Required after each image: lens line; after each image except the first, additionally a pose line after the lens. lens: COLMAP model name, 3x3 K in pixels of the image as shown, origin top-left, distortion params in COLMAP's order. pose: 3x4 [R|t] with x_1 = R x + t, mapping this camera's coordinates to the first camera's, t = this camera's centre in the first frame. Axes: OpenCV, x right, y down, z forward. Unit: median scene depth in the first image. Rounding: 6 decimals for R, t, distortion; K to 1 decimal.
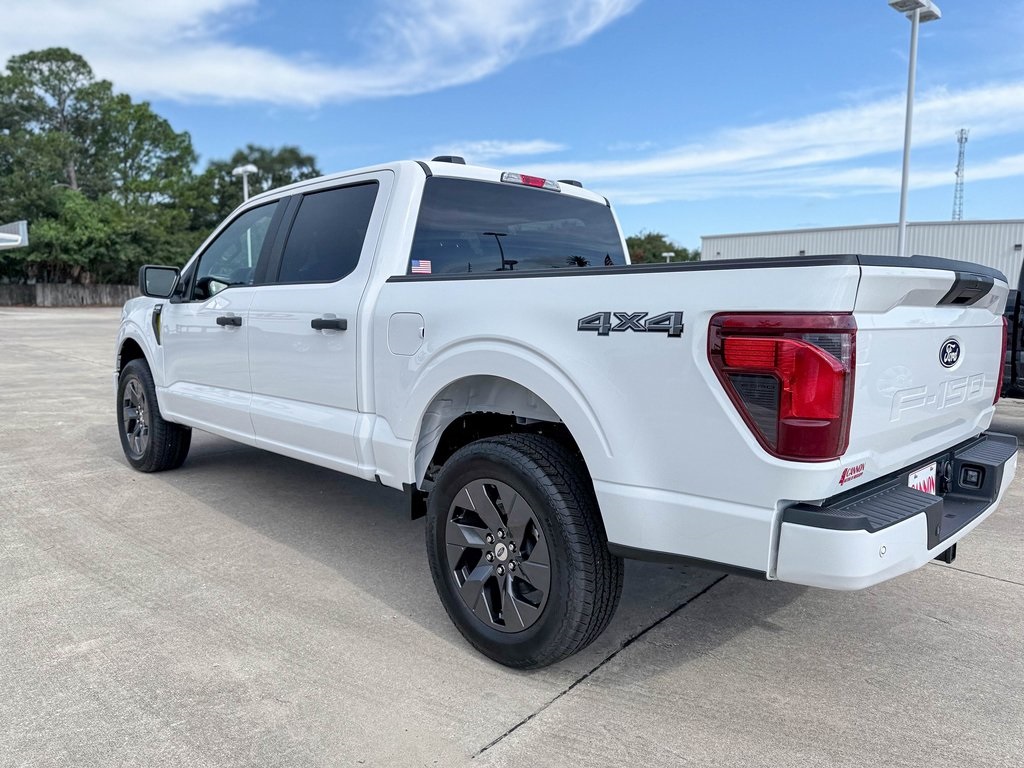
lens RADIAL K [[744.1, 0, 508.7], [0, 744.1, 376.7], [0, 0, 1]] dist [0.059824, -0.081186]
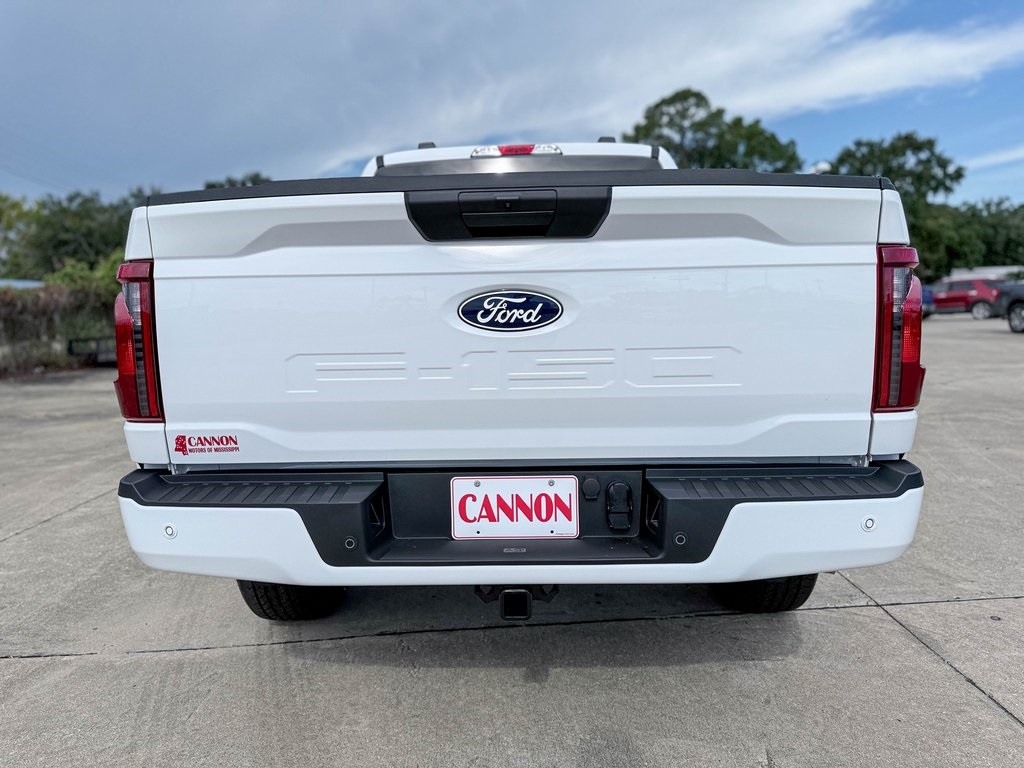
lens RADIAL K [[744.1, 0, 490.2], [0, 744.1, 374.7], [0, 0, 1]] dist [0.059824, -0.081186]
pose [[0.672174, 0.030202, -0.739777, 0.289289], [-0.040255, 0.999181, 0.004215, 0.006962], [0.739298, 0.026947, 0.672839, 0.142566]]
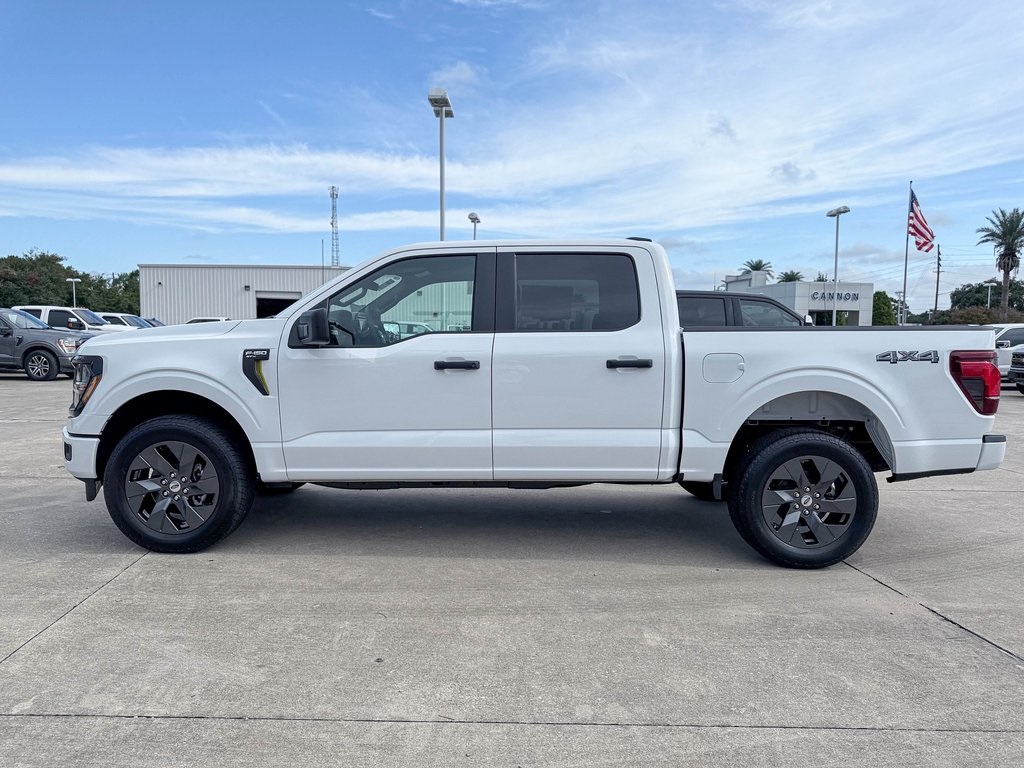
lens RADIAL K [[744.1, 0, 510.6], [0, 744.1, 379.5], [0, 0, 1]] dist [0.059824, -0.081186]
pose [[0.689256, -0.045867, 0.723065, -0.472077], [0.072400, 0.997359, -0.005749, -0.018403], [-0.720892, 0.056313, 0.690756, 0.095080]]
